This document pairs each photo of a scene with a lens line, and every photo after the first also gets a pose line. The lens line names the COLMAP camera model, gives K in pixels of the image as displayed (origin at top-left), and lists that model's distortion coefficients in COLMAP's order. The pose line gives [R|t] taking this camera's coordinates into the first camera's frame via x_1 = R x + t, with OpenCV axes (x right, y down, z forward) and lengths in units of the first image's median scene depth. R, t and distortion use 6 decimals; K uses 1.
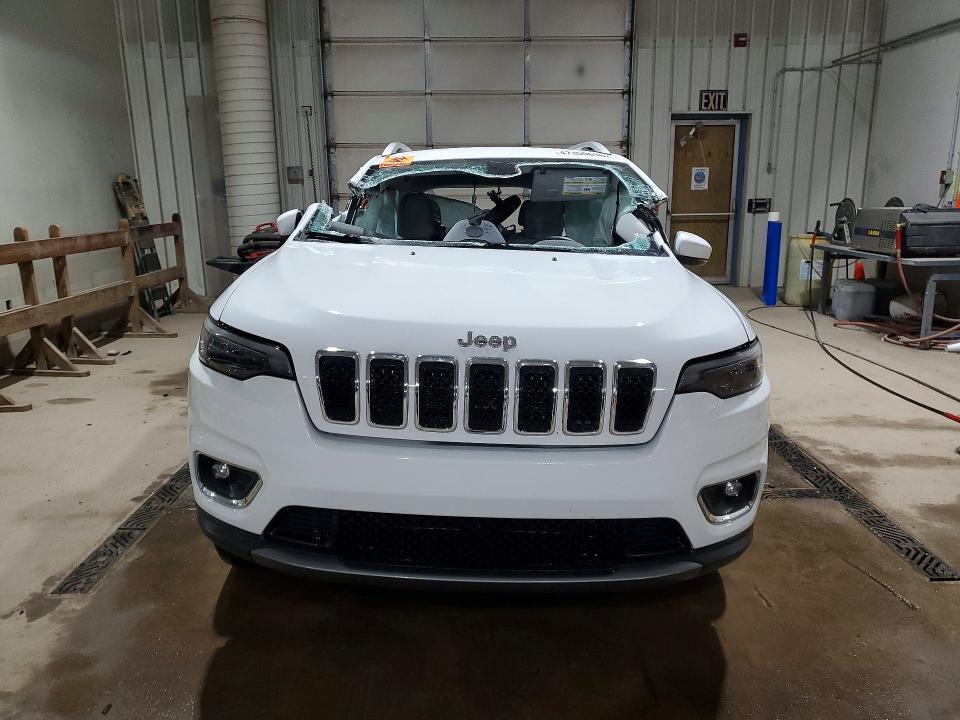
lens RADIAL K [[711.4, 0, 481.2], [0, 711.4, 361.5], [0, 0, 1]] dist [0.007677, 0.008939]
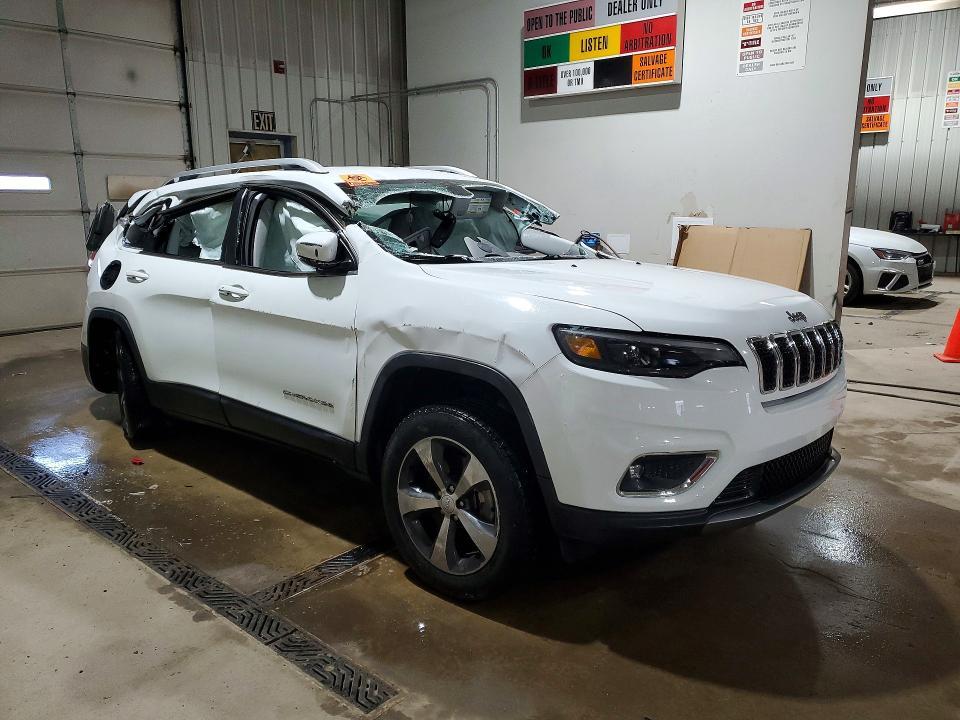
lens RADIAL K [[711.4, 0, 478.4], [0, 711.4, 360.4], [0, 0, 1]] dist [0.007677, 0.008939]
pose [[0.694418, -0.152527, 0.703220, -0.245319], [0.168548, 0.984567, 0.047112, -0.019569], [-0.699553, 0.085811, 0.709409, 0.075465]]
